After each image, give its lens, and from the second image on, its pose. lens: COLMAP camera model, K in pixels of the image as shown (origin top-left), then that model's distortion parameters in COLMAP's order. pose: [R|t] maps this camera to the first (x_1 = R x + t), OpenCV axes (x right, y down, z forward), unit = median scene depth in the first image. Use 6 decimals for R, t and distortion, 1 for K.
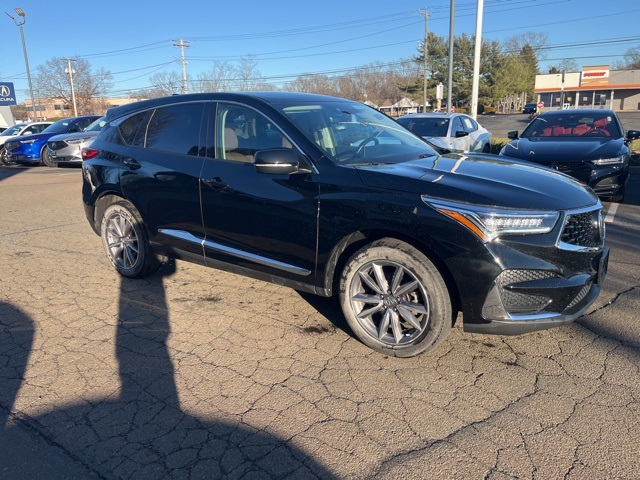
lens RADIAL K [[487.6, 0, 321.3], [0, 487.6, 235.5], [0, 0, 1]] dist [0.062681, -0.074701]
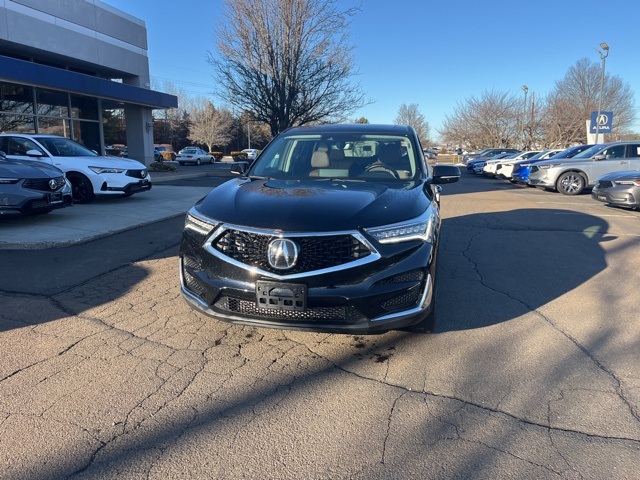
lens RADIAL K [[487.9, 0, 320.0], [0, 487.9, 240.0], [0, 0, 1]] dist [0.067883, -0.085679]
pose [[0.387429, 0.198416, -0.900294, 0.285636], [-0.239027, 0.964789, 0.109768, -0.033855], [0.890373, 0.172667, 0.421214, 0.123765]]
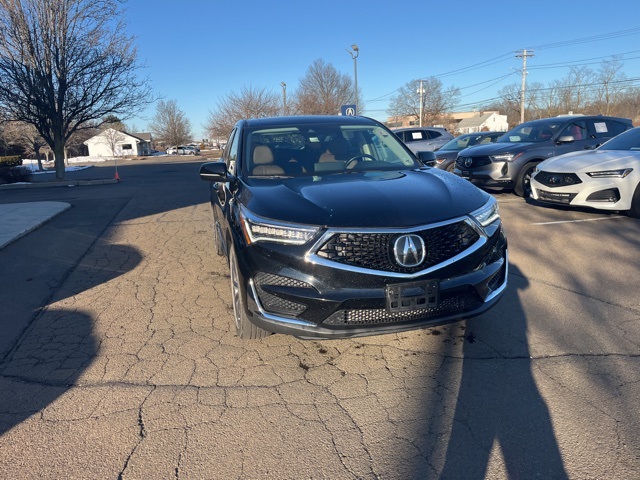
lens RADIAL K [[487.6, 0, 321.3], [0, 487.6, 235.5], [0, 0, 1]] dist [0.062681, -0.074701]
pose [[0.779066, 0.111287, -0.616986, 0.193127], [-0.125656, 0.991867, 0.020240, -0.009073], [0.614221, 0.061760, 0.786714, 0.030916]]
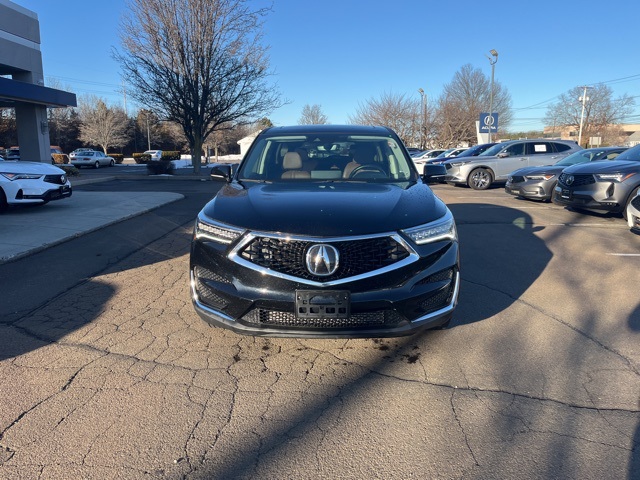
lens RADIAL K [[487.6, 0, 321.3], [0, 487.6, 235.5], [0, 0, 1]] dist [0.062681, -0.074701]
pose [[0.565271, 0.168512, -0.807510, 0.255260], [-0.209611, 0.976124, 0.056967, -0.023429], [0.797829, 0.137061, 0.587097, 0.082624]]
